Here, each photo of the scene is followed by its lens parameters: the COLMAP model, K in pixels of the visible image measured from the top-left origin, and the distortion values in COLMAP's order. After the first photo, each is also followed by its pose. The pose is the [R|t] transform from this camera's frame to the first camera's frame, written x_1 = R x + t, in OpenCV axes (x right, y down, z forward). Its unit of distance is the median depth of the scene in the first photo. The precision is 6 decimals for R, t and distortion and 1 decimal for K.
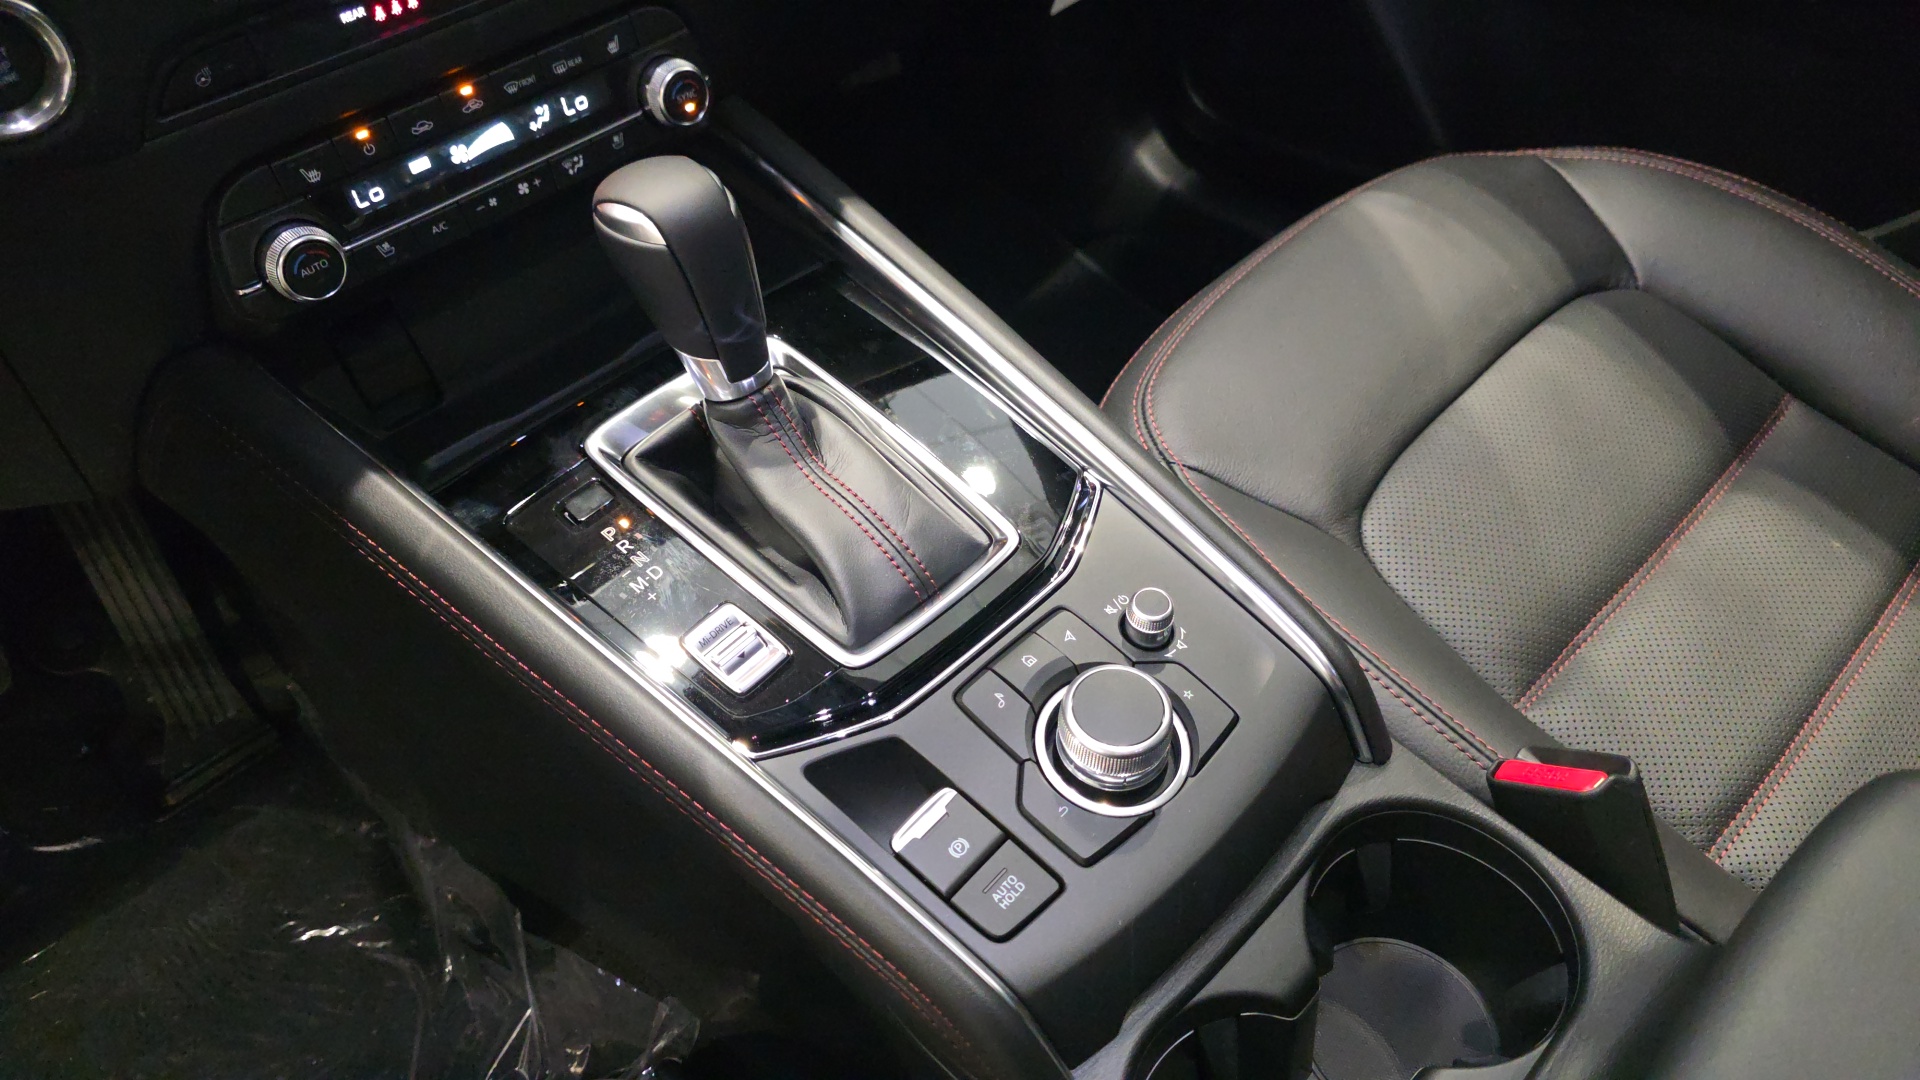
lens RADIAL K [[1287.0, 0, 975.7], [0, 1287.0, 531.1], [0, 0, 1]] dist [0.068394, -0.073170]
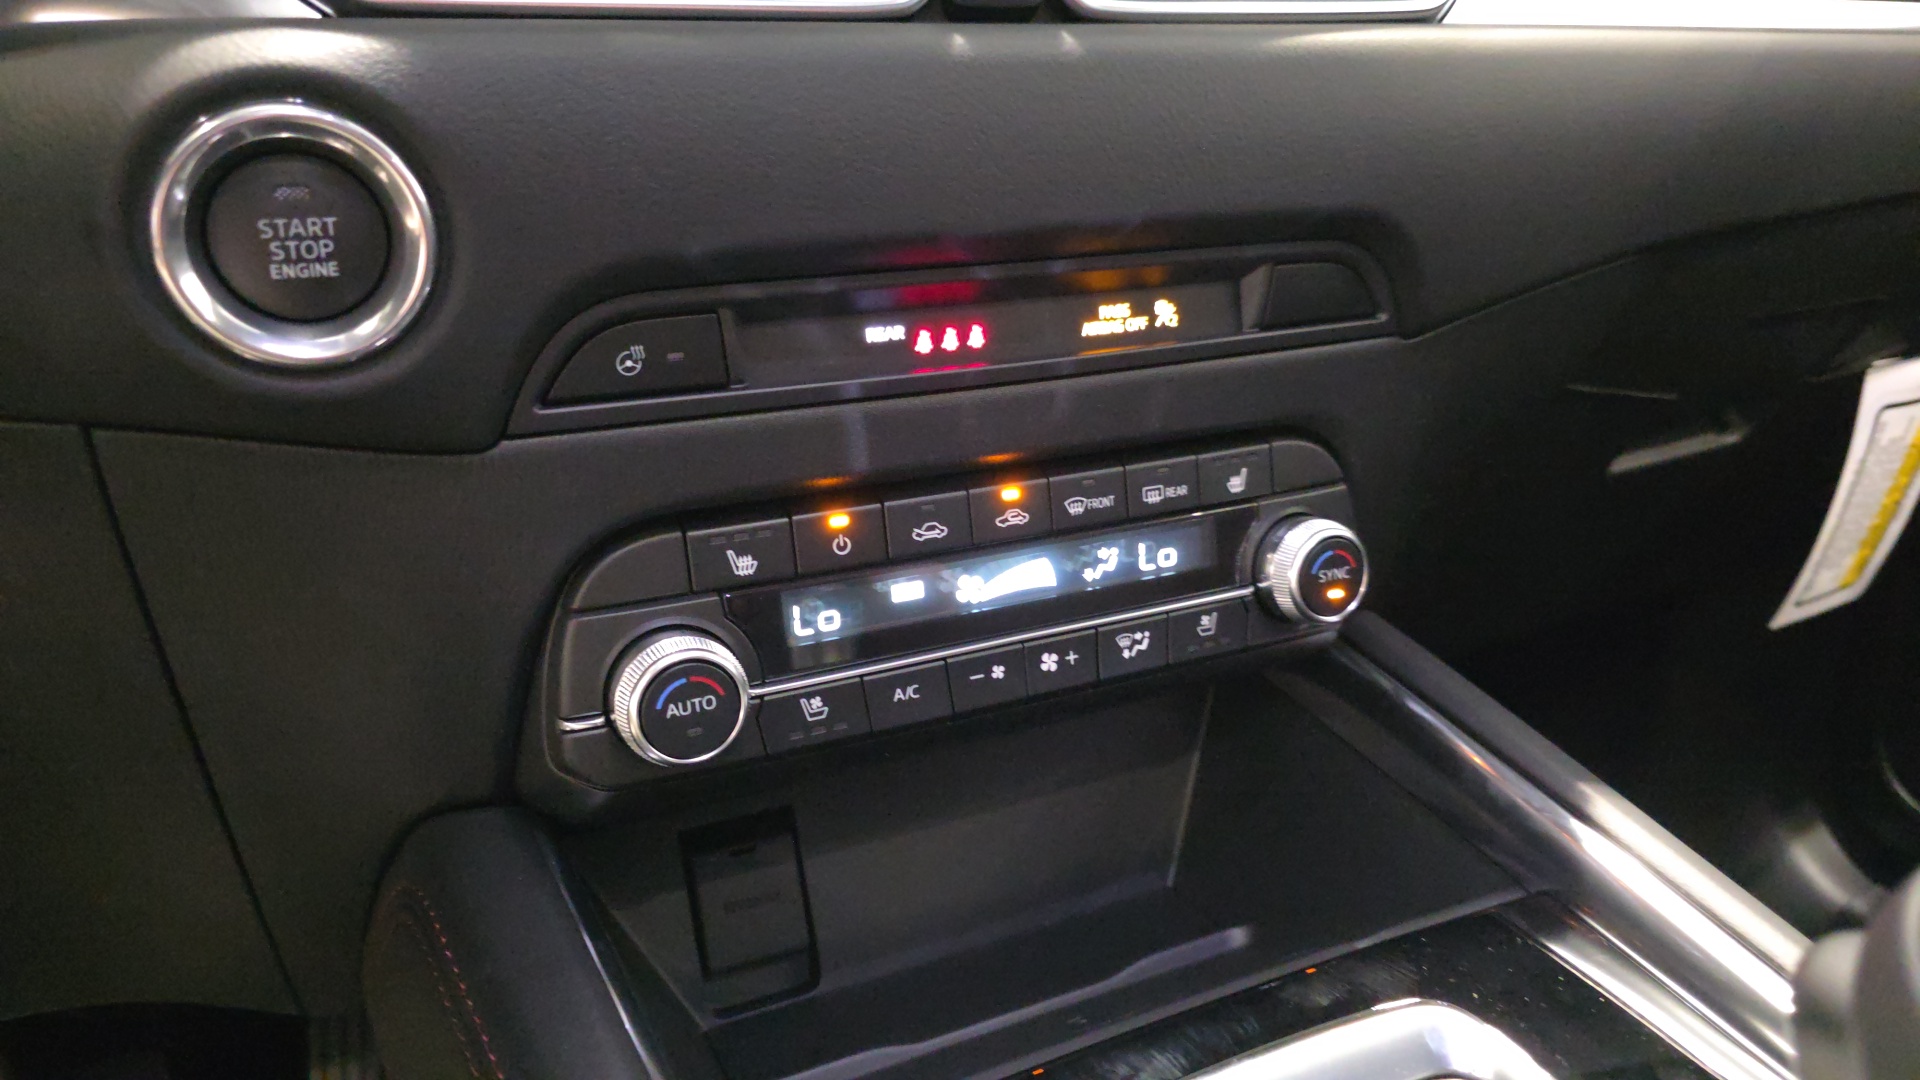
lens RADIAL K [[1232.6, 0, 980.4], [0, 1232.6, 580.3], [0, 0, 1]] dist [0.062392, -0.062385]
pose [[0.940836, 0.125239, -0.314869, -0.206926], [-0.254220, 0.875242, -0.411490, -0.055067], [0.224052, 0.467190, 0.855297, 0.496906]]
